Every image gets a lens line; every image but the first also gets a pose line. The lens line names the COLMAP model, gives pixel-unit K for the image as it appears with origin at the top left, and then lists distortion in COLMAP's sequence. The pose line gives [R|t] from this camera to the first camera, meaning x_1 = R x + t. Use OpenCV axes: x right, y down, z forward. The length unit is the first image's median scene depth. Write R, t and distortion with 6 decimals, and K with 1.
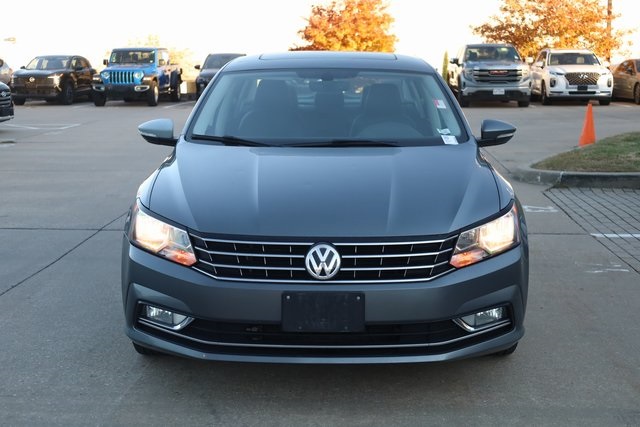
lens RADIAL K [[998.3, 0, 319.6], [0, 998.3, 217.3], [0, 0, 1]] dist [0.018725, 0.000000]
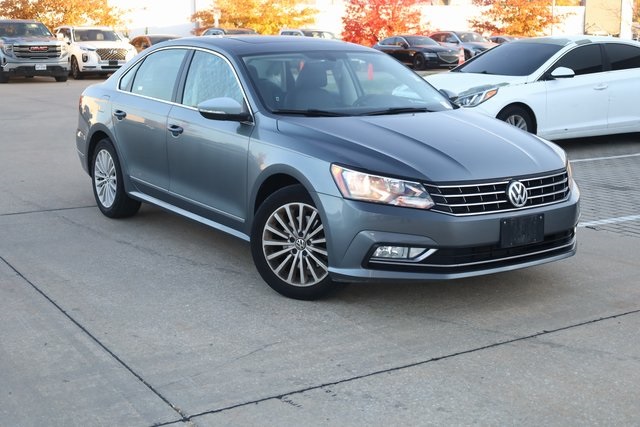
lens RADIAL K [[998.3, 0, 317.7], [0, 998.3, 210.1], [0, 0, 1]] dist [0.018725, 0.000000]
pose [[0.789008, -0.101992, 0.605858, -0.232327], [0.090147, 0.994670, 0.050049, -0.005962], [-0.607734, 0.015127, 0.793997, 0.017849]]
